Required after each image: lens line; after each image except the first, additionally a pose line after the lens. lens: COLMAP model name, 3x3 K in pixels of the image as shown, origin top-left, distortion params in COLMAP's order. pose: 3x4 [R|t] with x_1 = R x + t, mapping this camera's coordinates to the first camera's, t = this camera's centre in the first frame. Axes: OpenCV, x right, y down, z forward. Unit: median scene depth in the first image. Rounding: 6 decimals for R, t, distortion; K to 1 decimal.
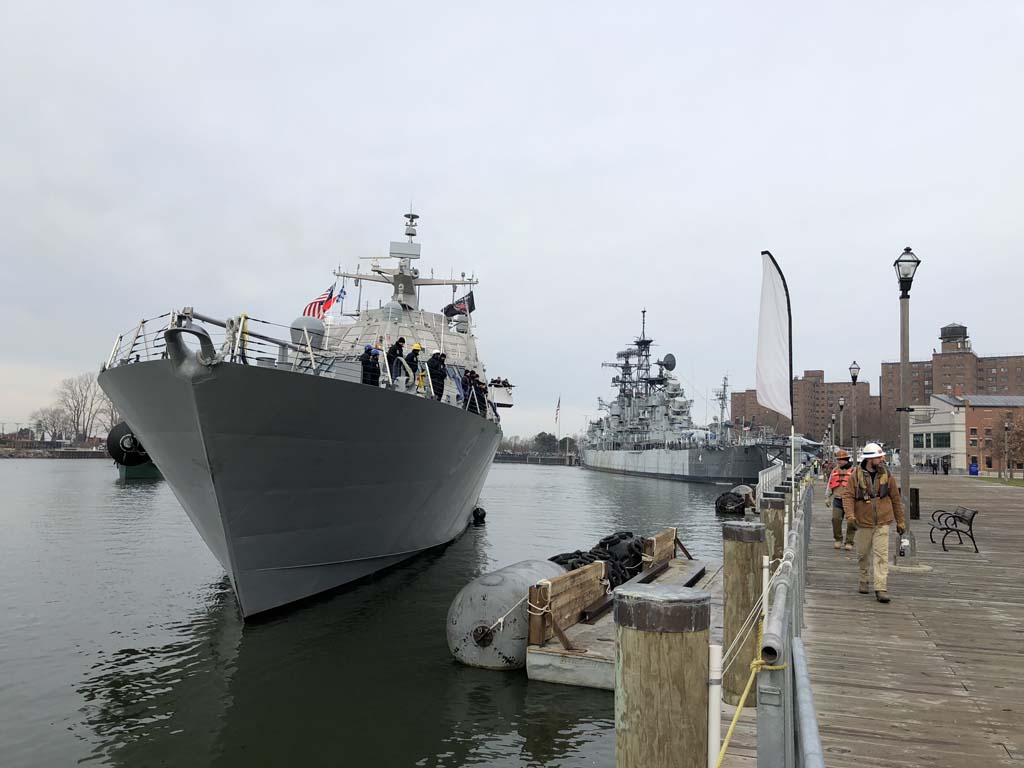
lens RADIAL K [[833.0, 0, 513.8], [0, 833.0, 384.8], [0, 0, 1]] dist [0.008410, 0.001289]
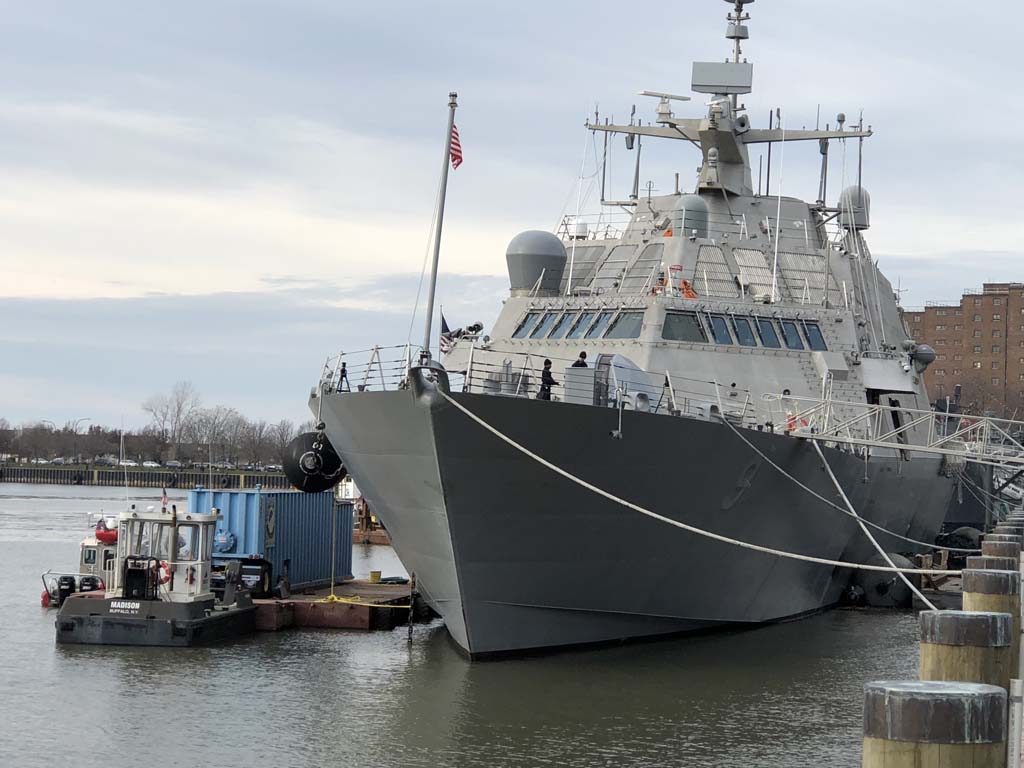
lens RADIAL K [[2747.4, 0, 512.0], [0, 2747.4, 383.9], [0, 0, 1]] dist [0.039056, 0.000000]
pose [[0.967276, -0.002491, -0.253715, 0.169737], [0.014452, 0.998869, 0.045291, -0.053470], [0.253315, -0.047476, 0.966218, -0.656730]]
